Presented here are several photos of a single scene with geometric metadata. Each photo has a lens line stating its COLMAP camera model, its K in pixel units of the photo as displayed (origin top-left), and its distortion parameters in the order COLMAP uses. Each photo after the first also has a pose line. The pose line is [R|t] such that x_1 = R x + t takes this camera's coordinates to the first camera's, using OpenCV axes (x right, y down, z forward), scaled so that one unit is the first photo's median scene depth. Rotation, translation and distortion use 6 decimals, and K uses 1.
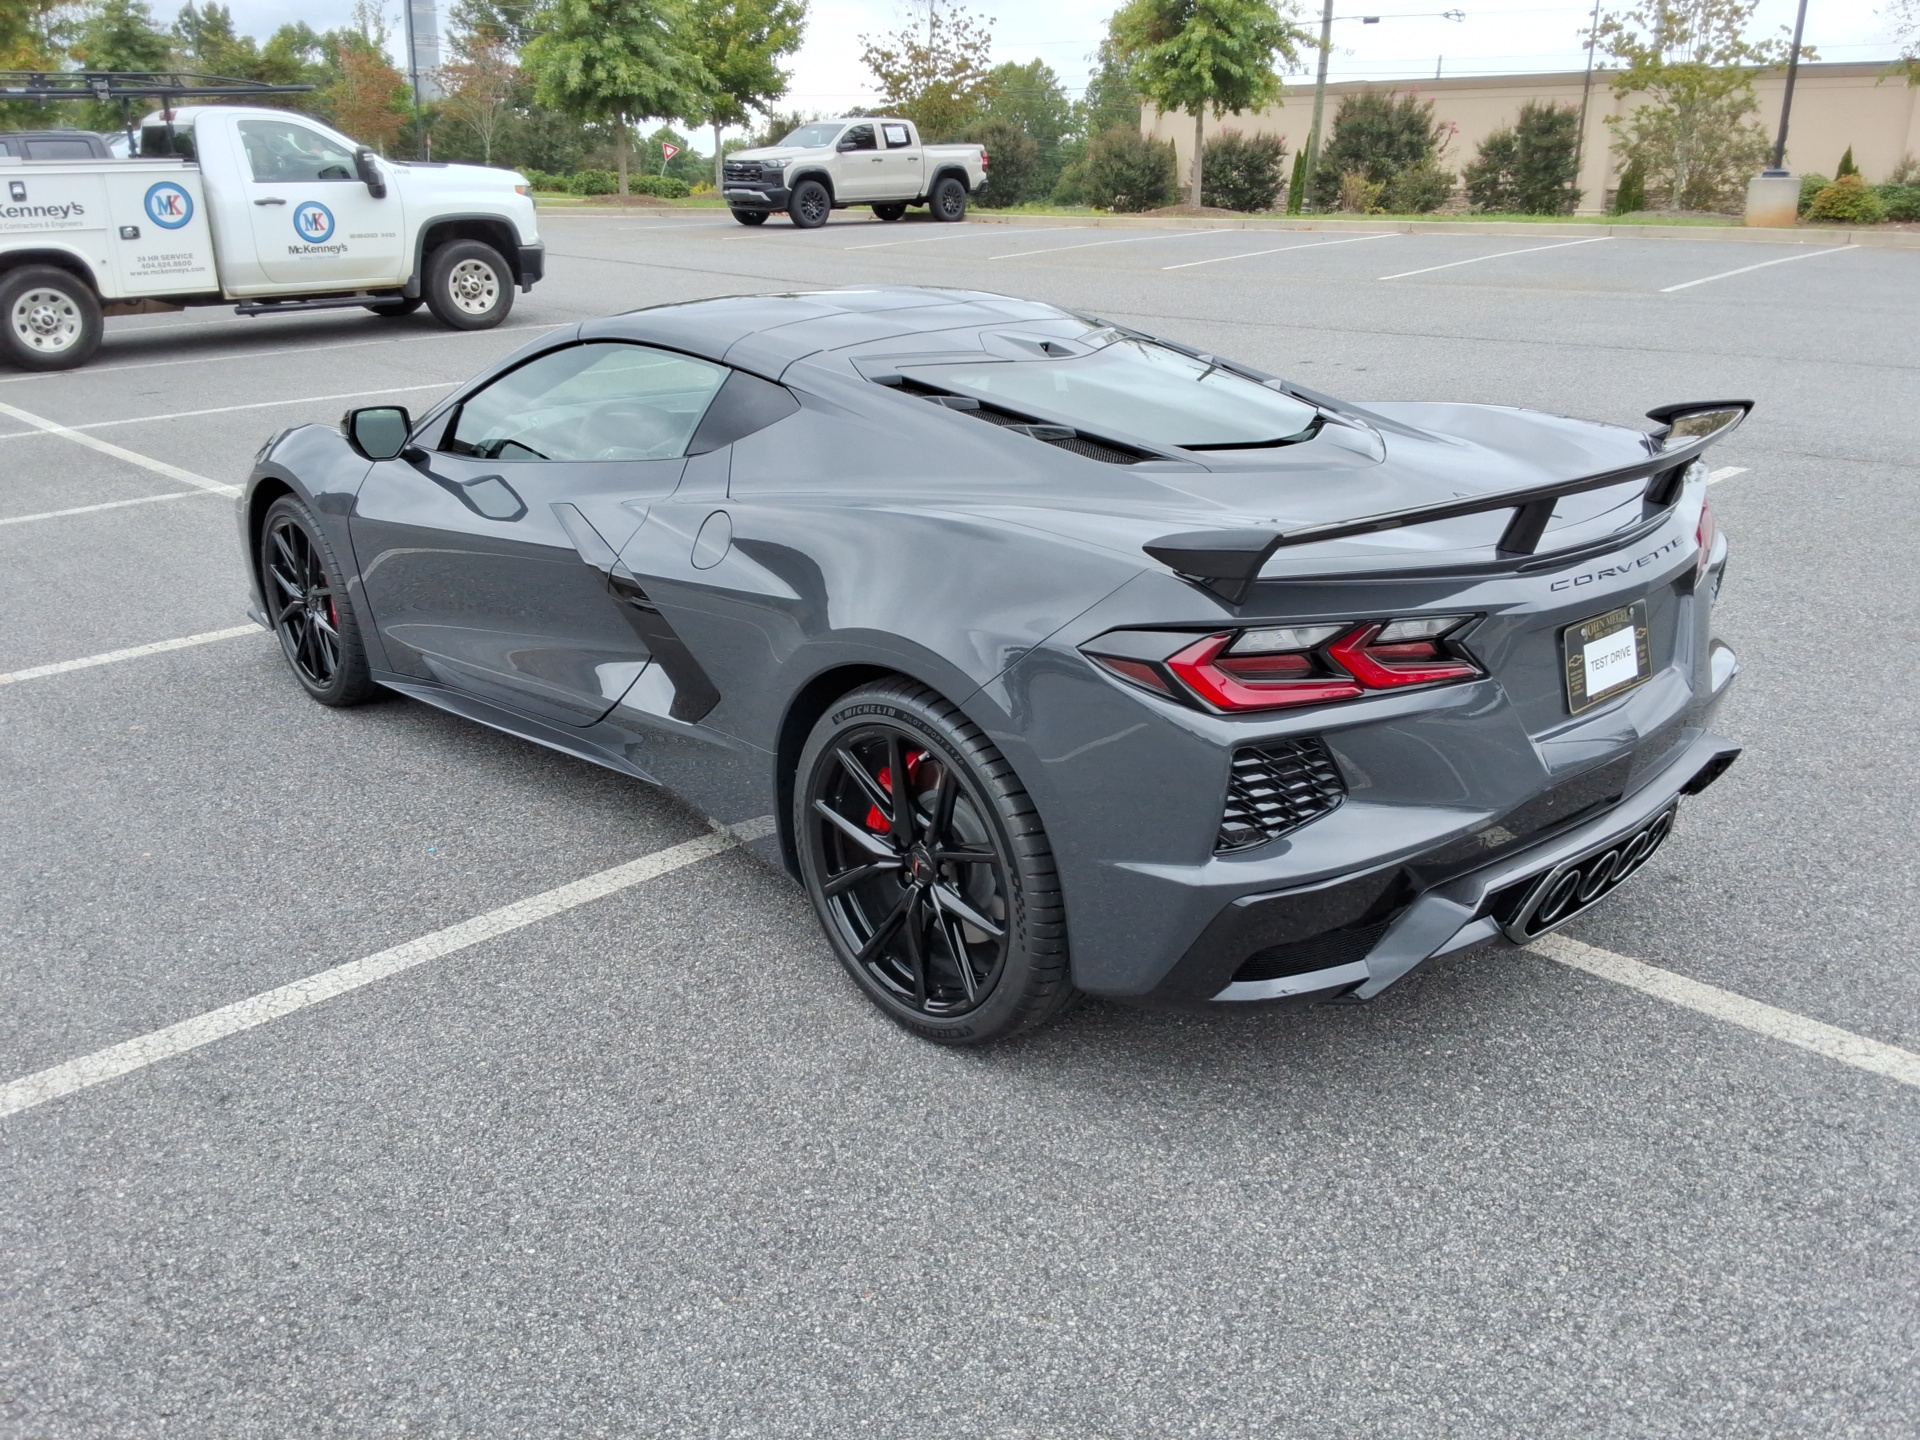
lens RADIAL K [[1542.3, 0, 969.1], [0, 1542.3, 697.0], [0, 0, 1]] dist [0.098776, -0.152574]
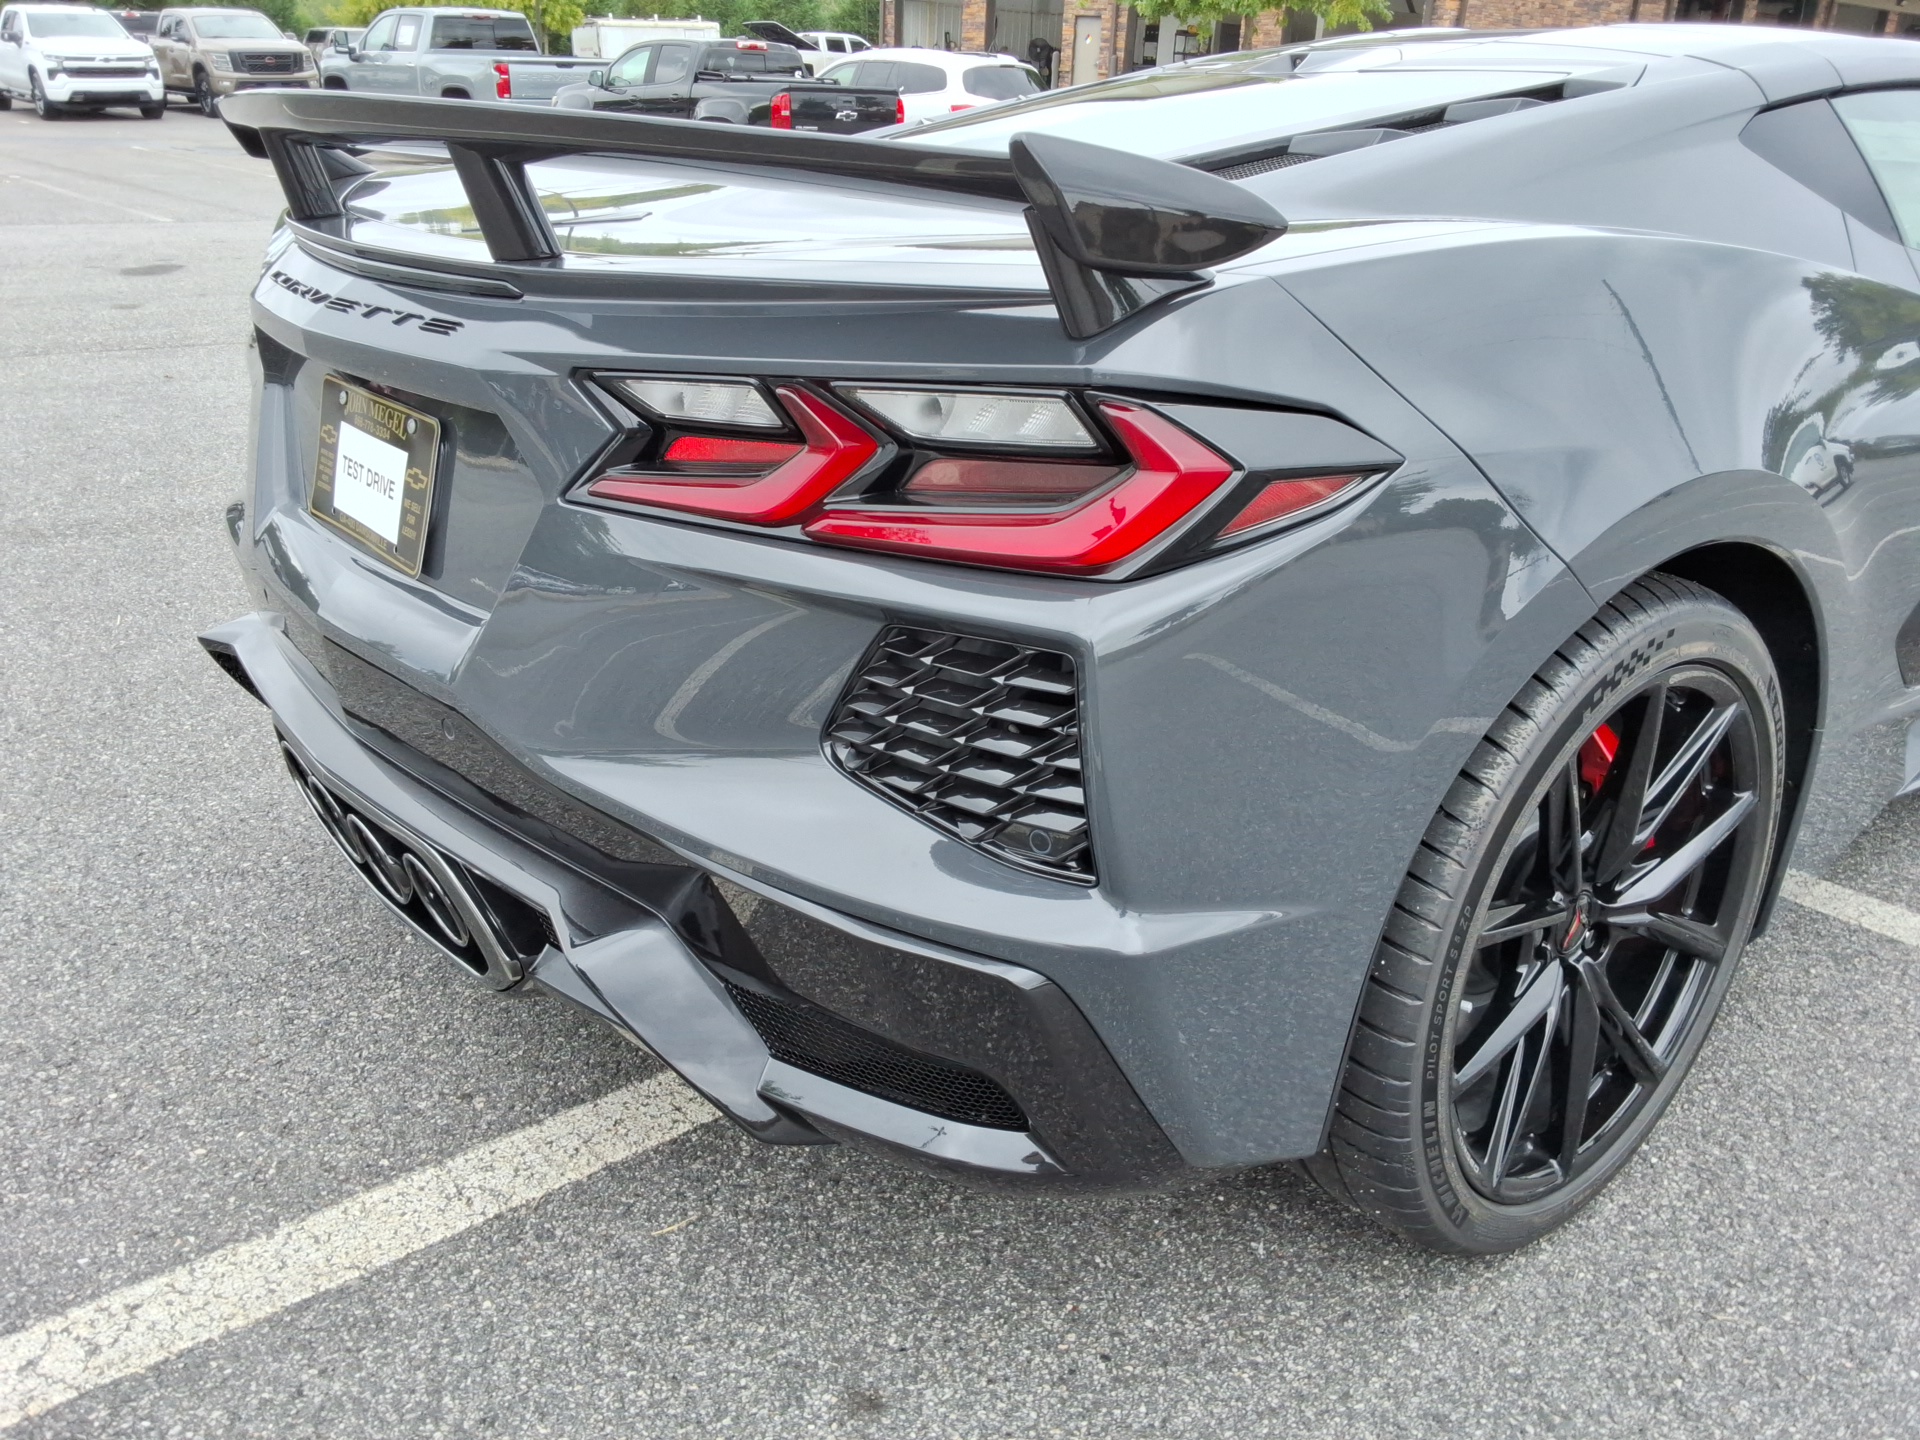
lens RADIAL K [[1542.3, 0, 961.7], [0, 1542.3, 694.0], [0, 0, 1]] dist [0.098776, -0.152574]
pose [[-0.069550, 0.351848, -0.933470, 0.371747], [-0.350286, 0.867539, 0.353095, -0.090826], [0.934057, 0.351539, 0.062910, 0.463961]]
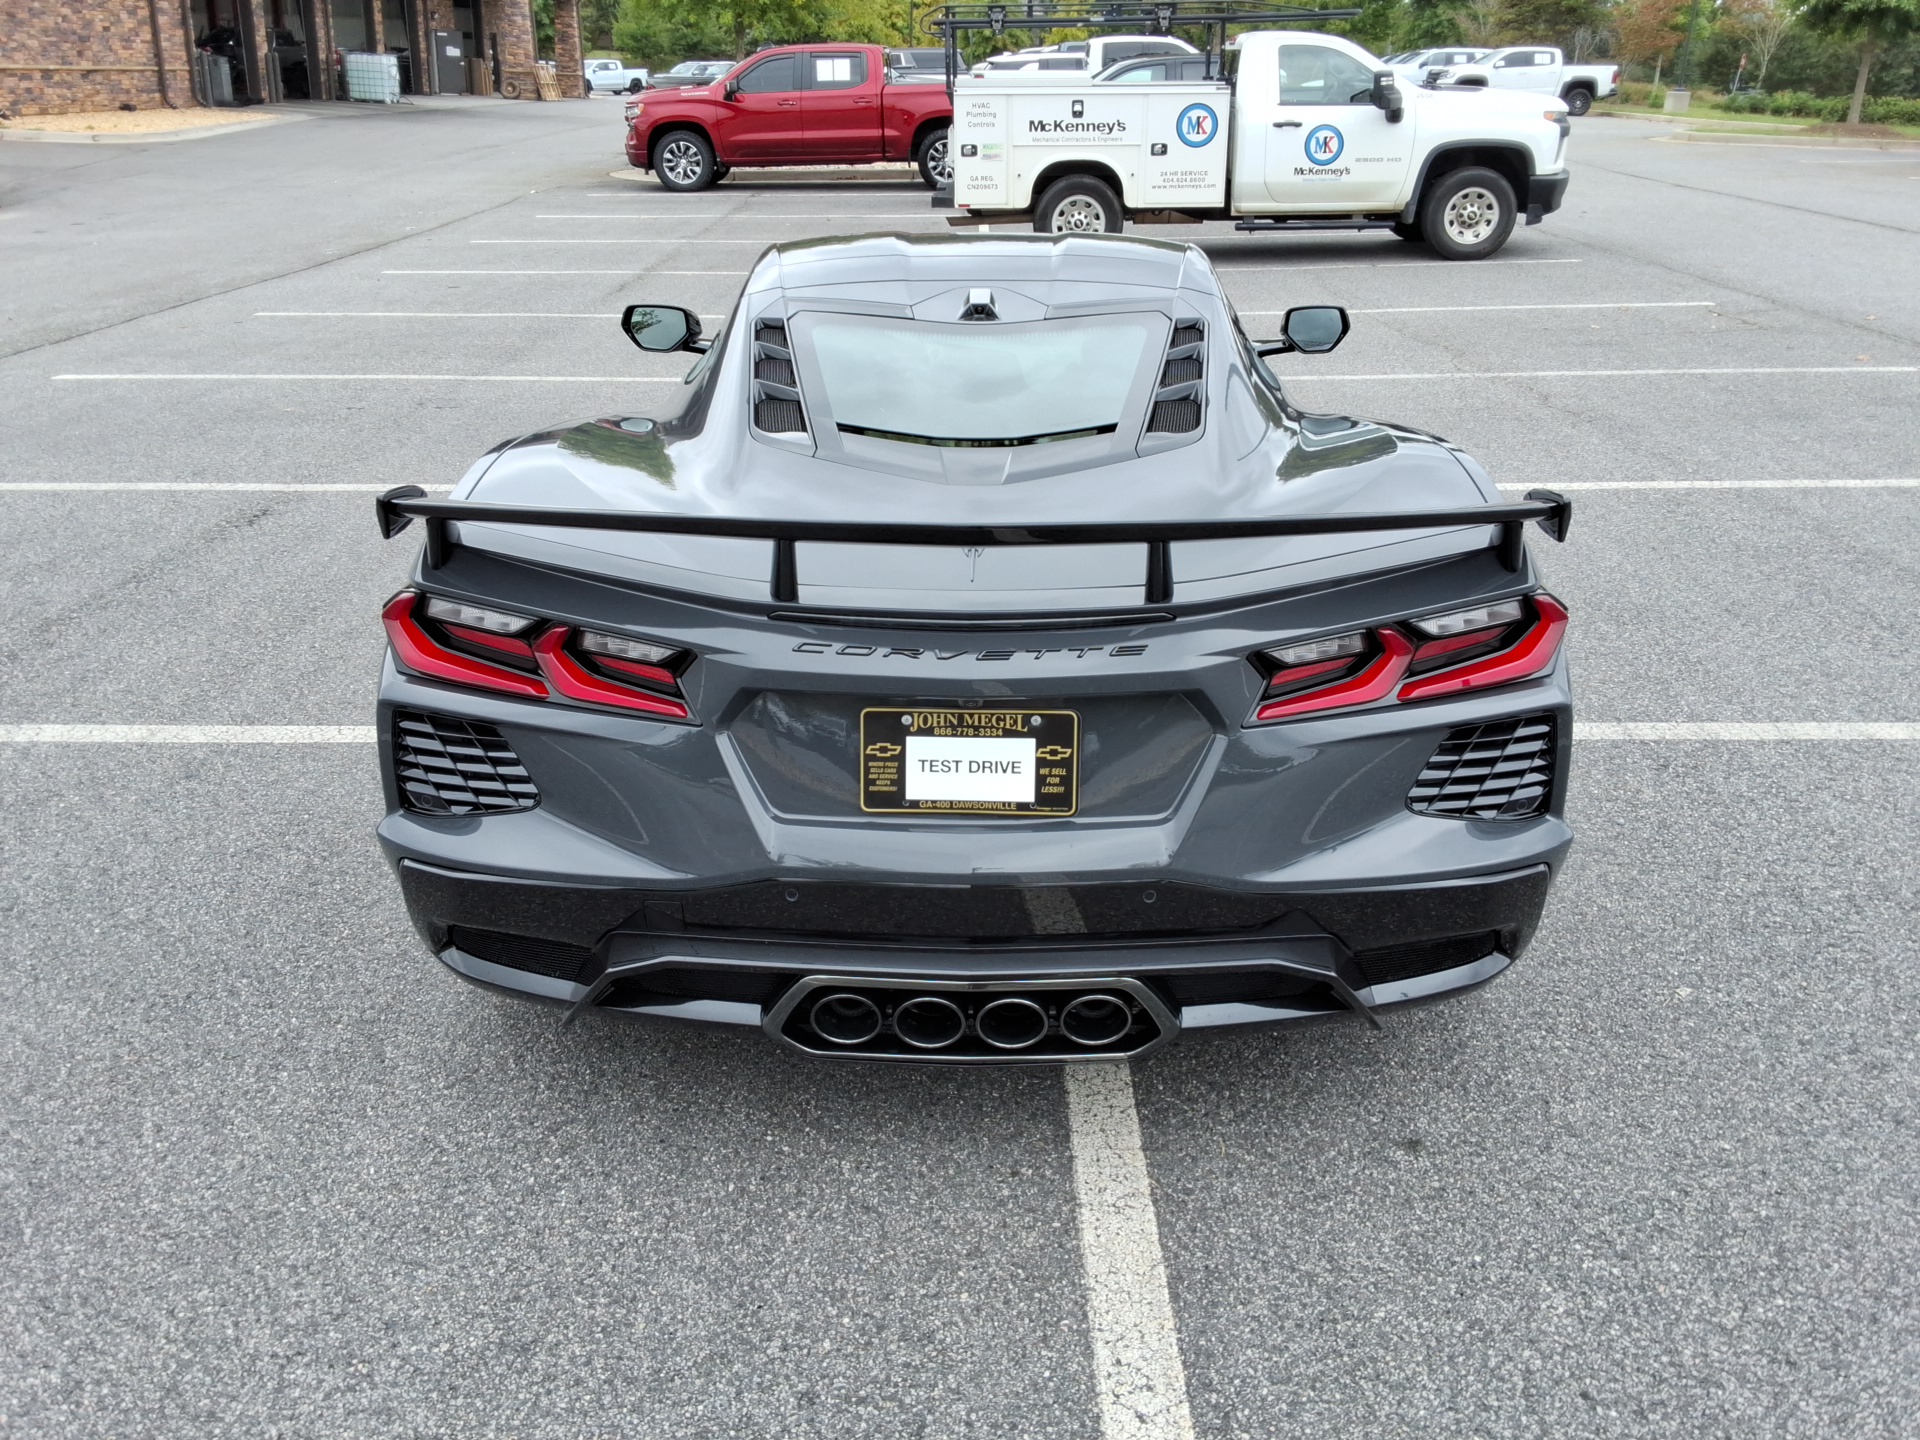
lens RADIAL K [[1542.3, 0, 968.4], [0, 1542.3, 687.9], [0, 0, 1]] dist [0.098776, -0.152574]
pose [[0.715515, 0.262399, -0.647445, 0.353203], [-0.235748, 0.963107, 0.129798, -0.064284], [0.657617, 0.059762, 0.750978, 0.158101]]
